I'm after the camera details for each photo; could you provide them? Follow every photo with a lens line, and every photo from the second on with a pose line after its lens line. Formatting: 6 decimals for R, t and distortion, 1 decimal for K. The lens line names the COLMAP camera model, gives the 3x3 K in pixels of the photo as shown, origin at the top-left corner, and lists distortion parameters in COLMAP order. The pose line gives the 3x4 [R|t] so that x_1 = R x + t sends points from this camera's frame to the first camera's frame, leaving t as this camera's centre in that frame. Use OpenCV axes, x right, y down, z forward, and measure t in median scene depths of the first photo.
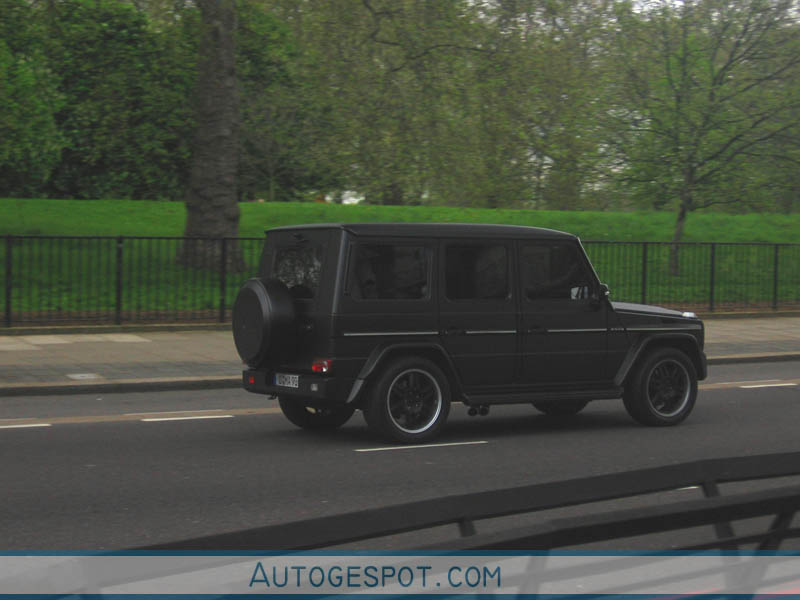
lens RADIAL K [[423.4, 0, 399.8], [0, 423.4, 296.7], [0, 0, 1]] dist [-0.006434, -0.001376]
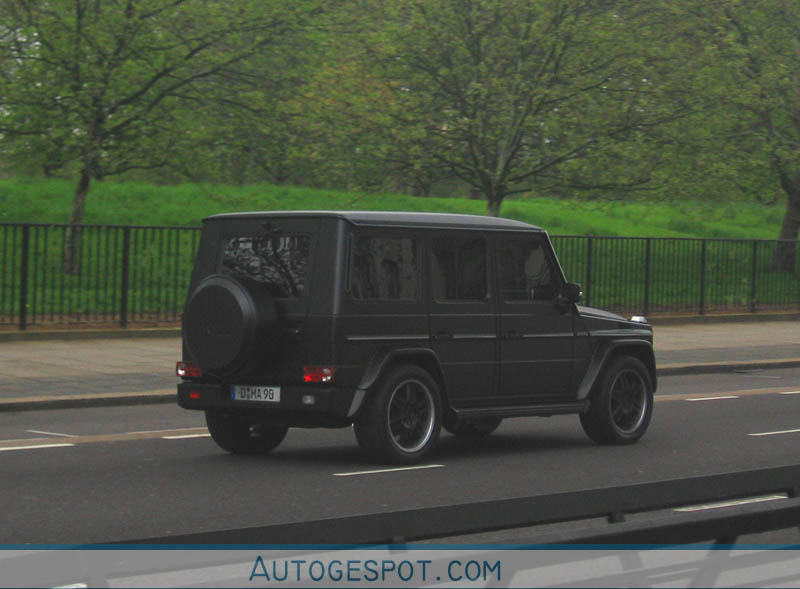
lens RADIAL K [[487.8, 0, 400.2], [0, 487.8, 296.2], [0, 0, 1]] dist [0.004827, -0.006664]
pose [[0.997677, 0.002375, 0.068084, 1.125004], [-0.002303, 0.999997, -0.001138, -0.014723], [-0.068086, 0.000979, 0.997679, 0.184127]]
